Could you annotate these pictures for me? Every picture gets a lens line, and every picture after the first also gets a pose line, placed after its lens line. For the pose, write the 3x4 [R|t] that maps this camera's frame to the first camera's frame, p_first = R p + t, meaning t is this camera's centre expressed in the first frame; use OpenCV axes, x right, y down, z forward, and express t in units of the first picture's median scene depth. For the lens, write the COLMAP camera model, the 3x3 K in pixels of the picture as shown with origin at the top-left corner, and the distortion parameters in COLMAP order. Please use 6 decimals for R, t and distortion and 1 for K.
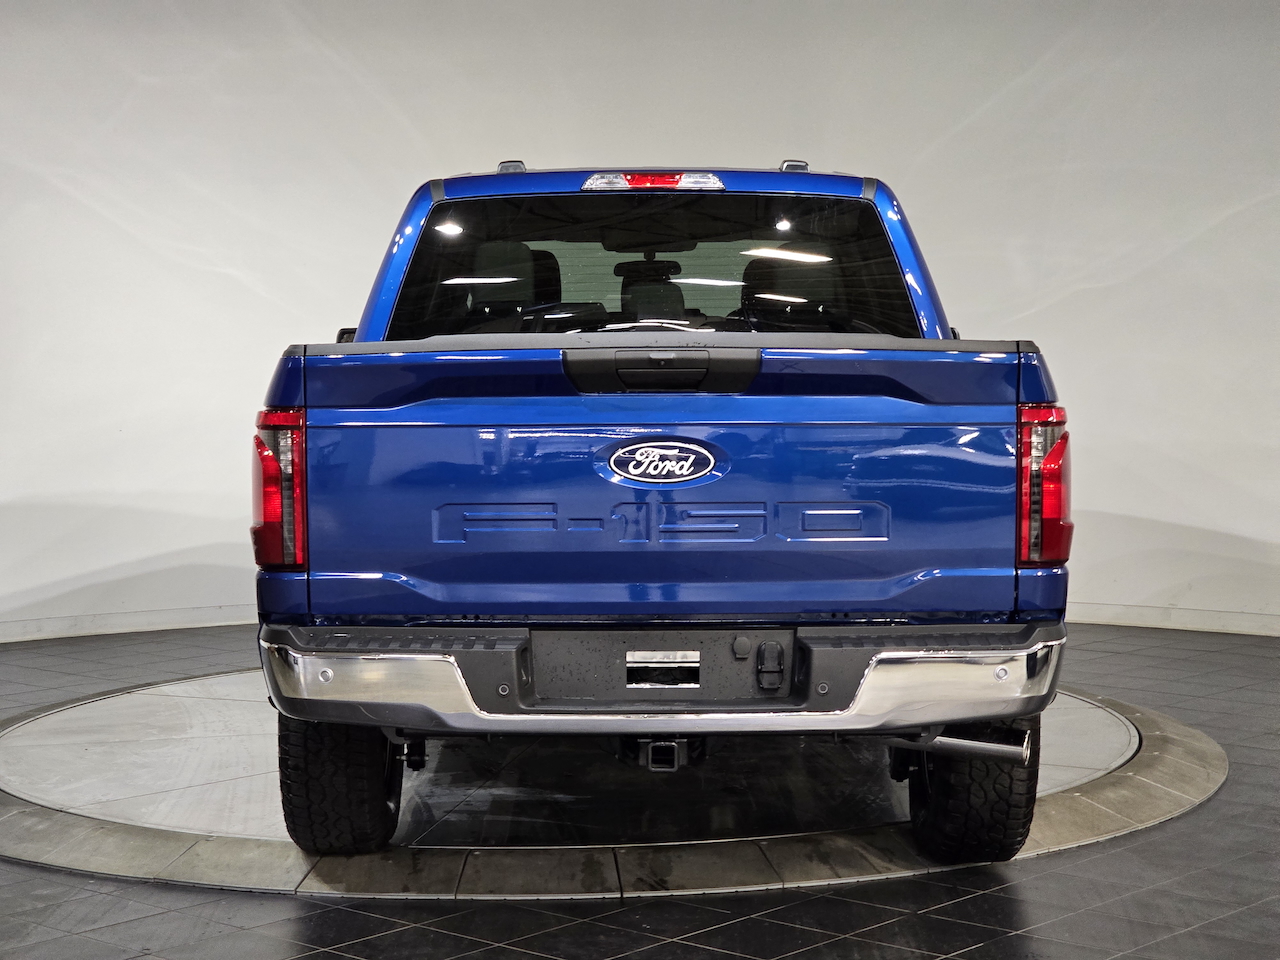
lens RADIAL K [[2473.0, 0, 707.4], [0, 2473.0, 486.4], [0, 0, 1]] dist [-0.031034, 0.000000]
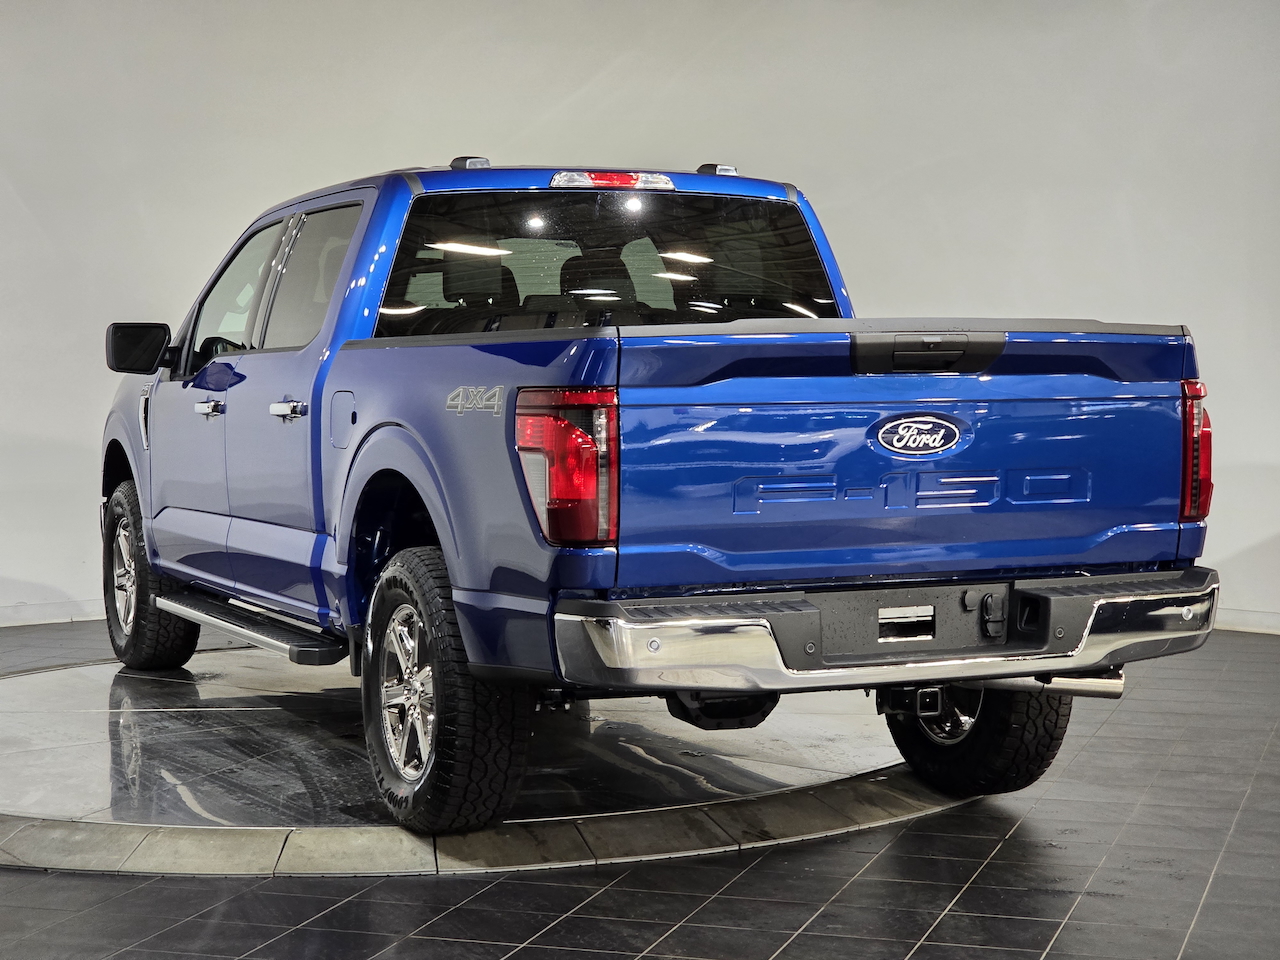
lens RADIAL K [[2473.0, 0, 767.7], [0, 2473.0, 490.7], [0, 0, 1]] dist [-0.031034, 0.000000]
pose [[0.905180, -0.024018, 0.424350, -0.540050], [0.025549, 0.999671, 0.002081, 0.010519], [-0.424261, 0.008958, 0.905496, 0.027830]]
